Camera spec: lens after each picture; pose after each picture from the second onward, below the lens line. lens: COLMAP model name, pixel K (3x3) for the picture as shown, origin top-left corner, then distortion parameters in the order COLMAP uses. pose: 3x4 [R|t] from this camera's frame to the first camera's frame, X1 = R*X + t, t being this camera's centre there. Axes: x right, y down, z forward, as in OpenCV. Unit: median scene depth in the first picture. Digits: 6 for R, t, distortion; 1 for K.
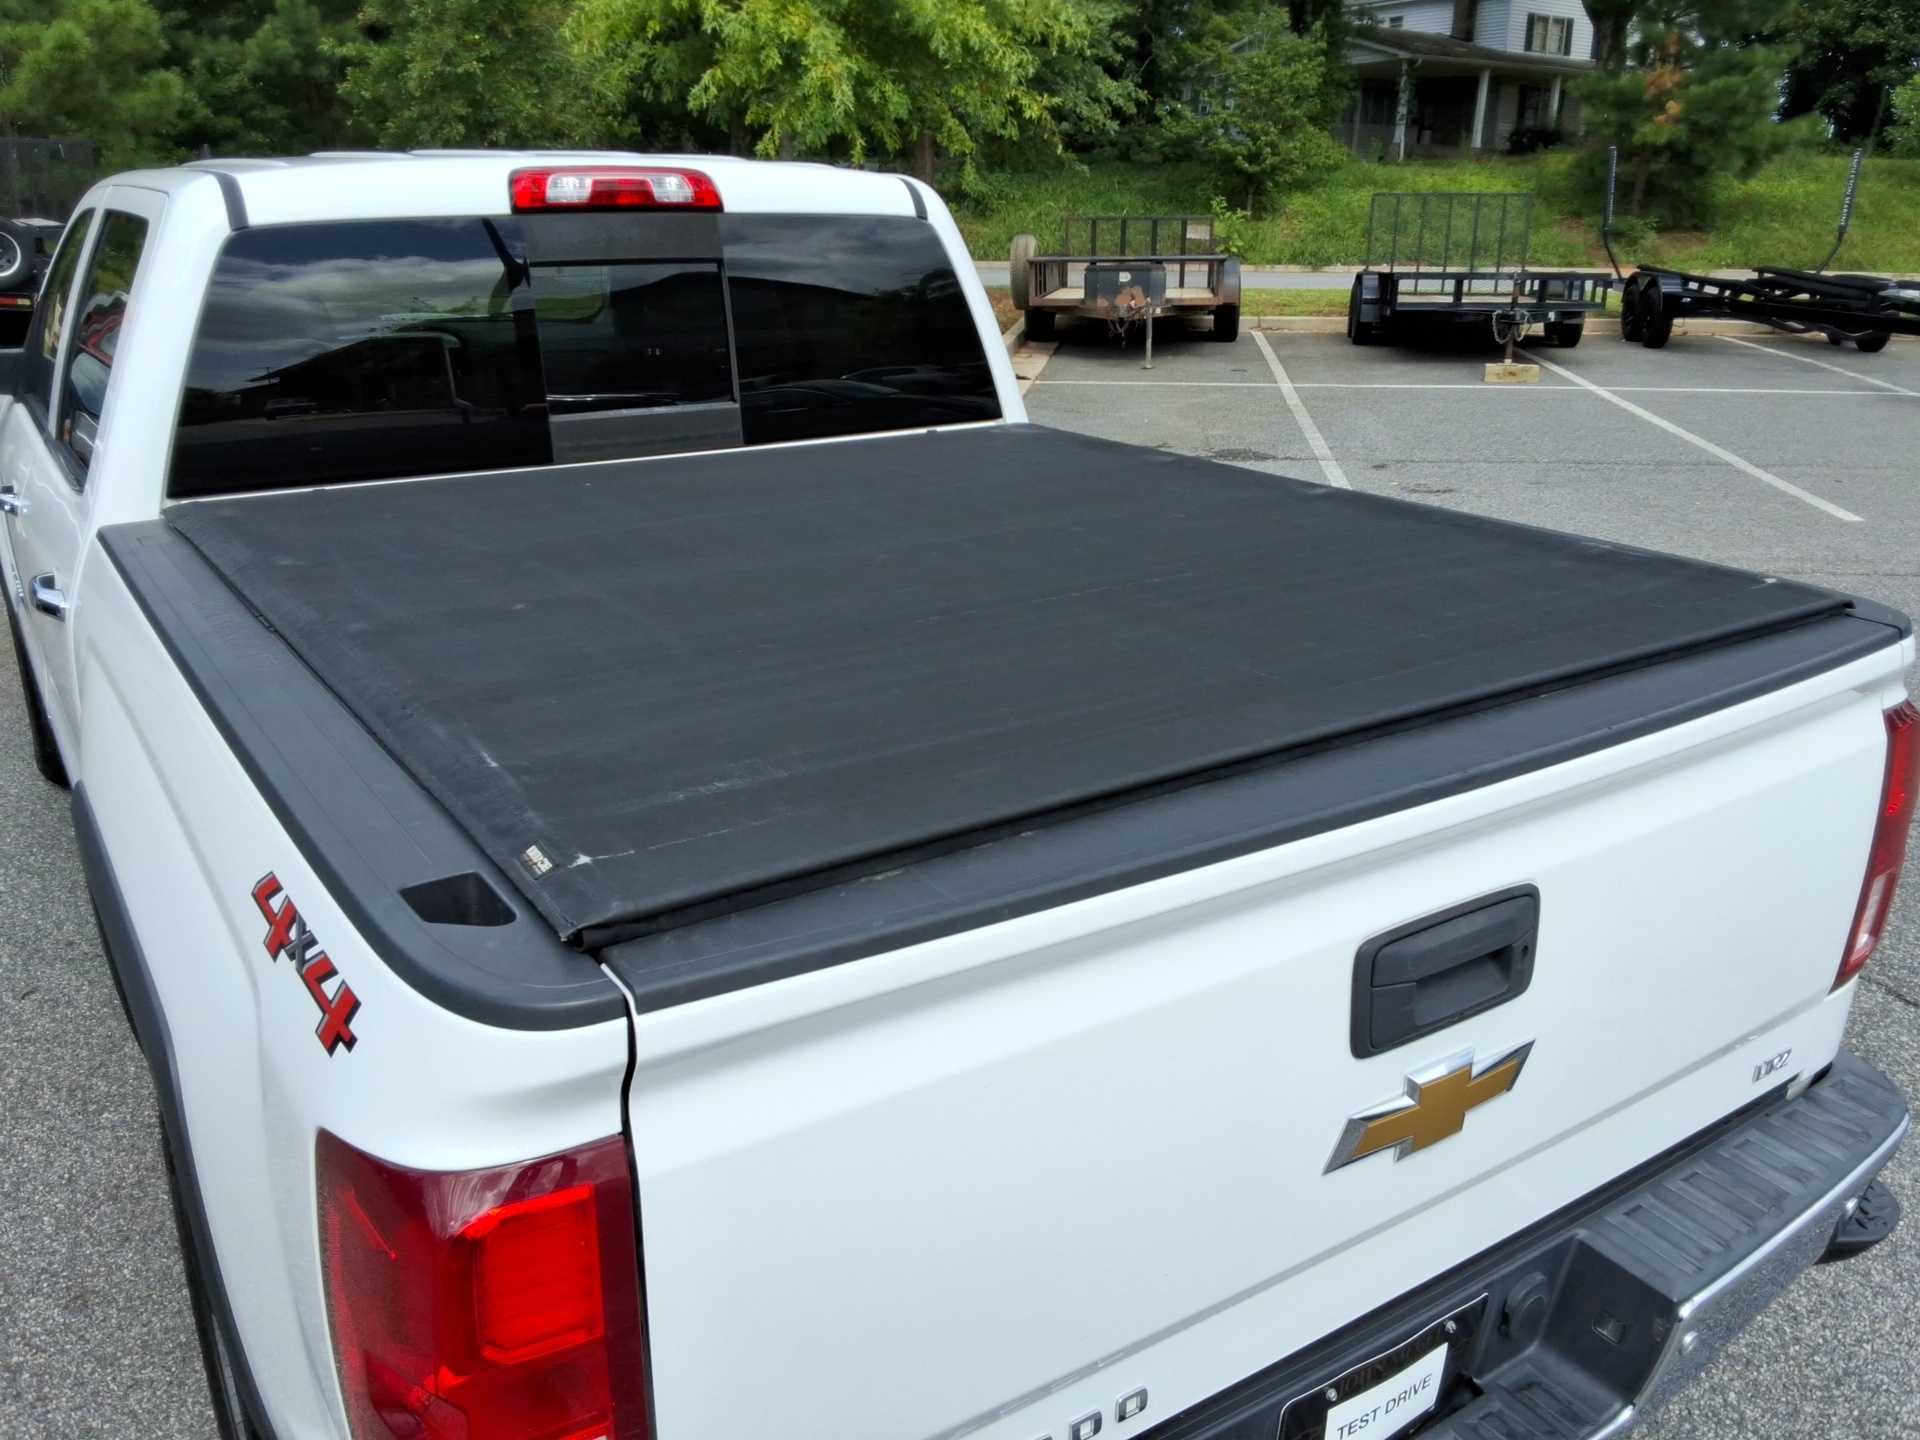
lens RADIAL K [[1542.1, 0, 977.1], [0, 1542.1, 687.5], [0, 0, 1]] dist [0.116343, -0.185448]
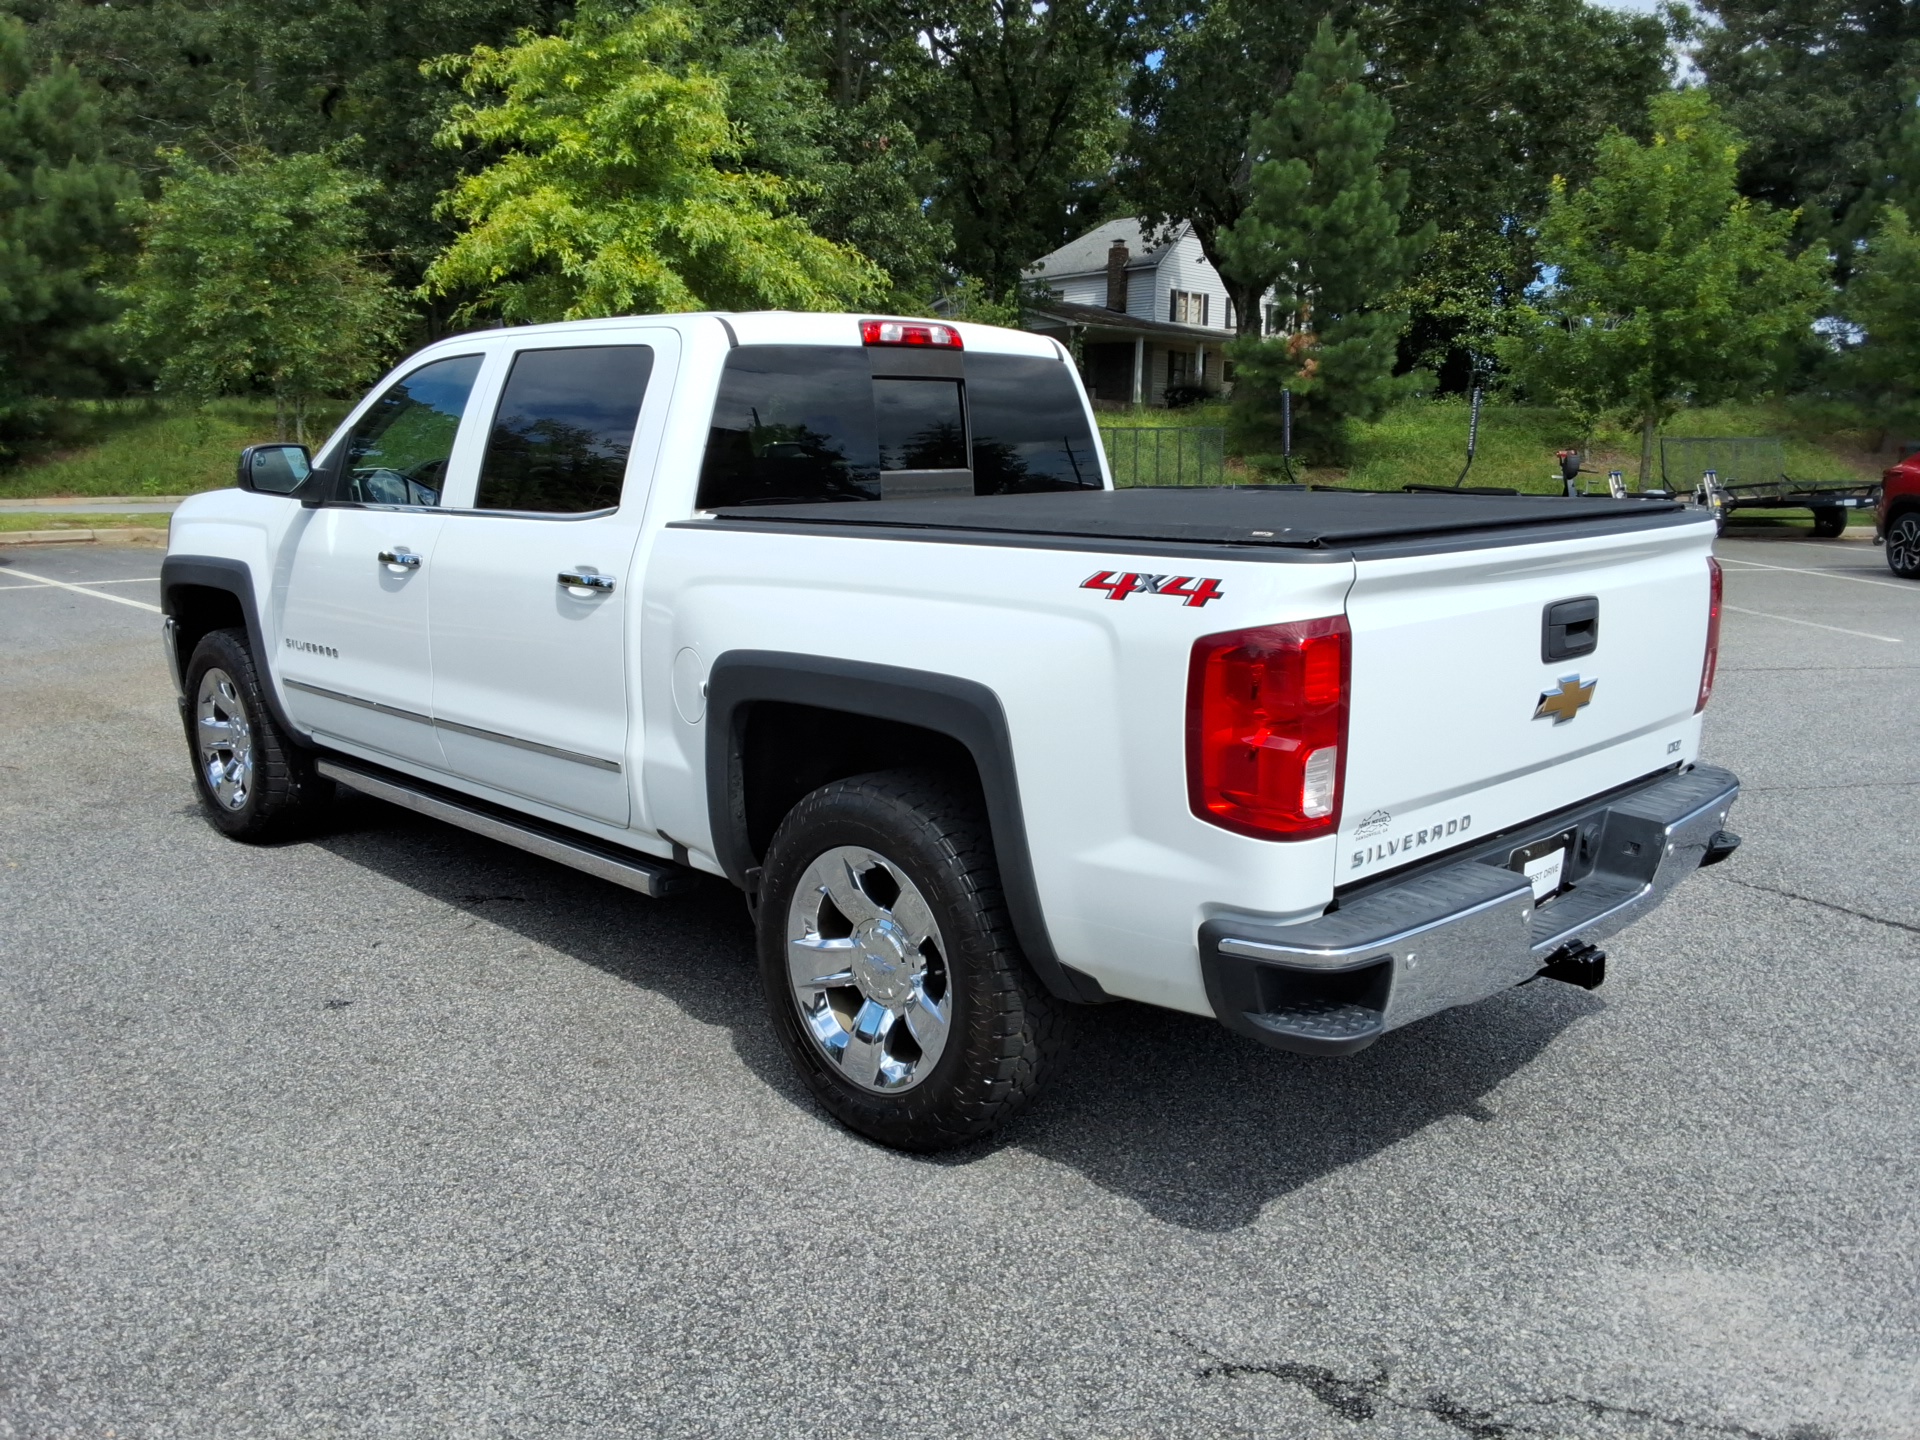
lens RADIAL K [[1542.1, 0, 969.4], [0, 1542.1, 695.0], [0, 0, 1]] dist [0.116343, -0.185448]
pose [[0.979665, -0.033957, 0.197744, -0.074428], [0.062997, 0.987791, -0.142476, 0.041108], [-0.190492, 0.152036, 0.969844, -0.073508]]
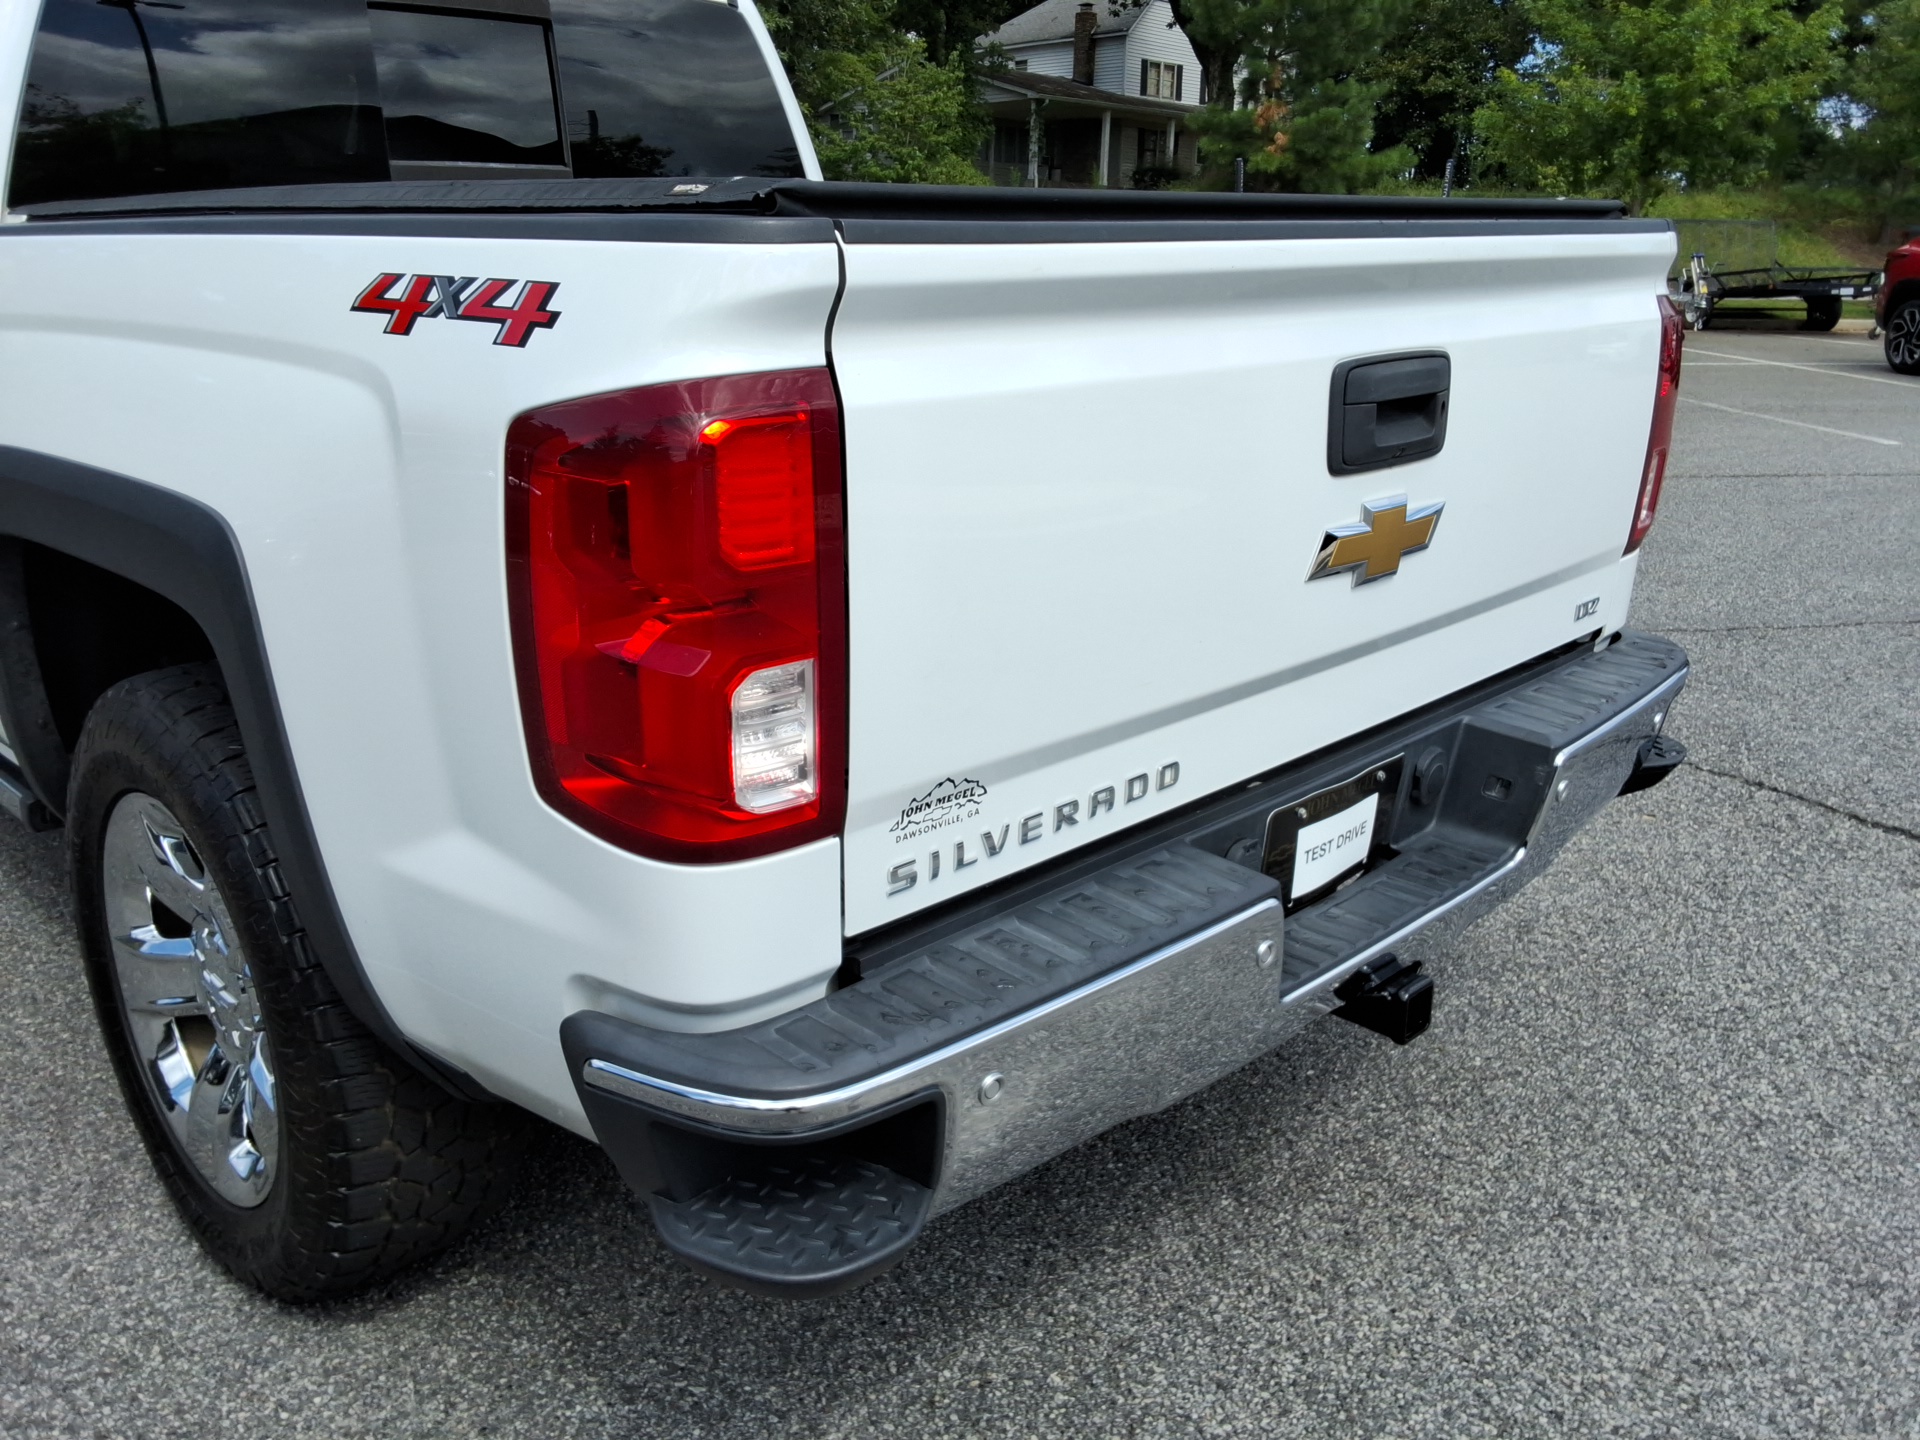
lens RADIAL K [[1542.1, 0, 969.9], [0, 1542.1, 702.2], [0, 0, 1]] dist [0.116343, -0.185448]
pose [[0.976584, -0.058966, 0.206896, -0.020937], [0.062898, 0.997942, -0.012471, 0.030676], [-0.205735, 0.025192, 0.978283, -0.006746]]
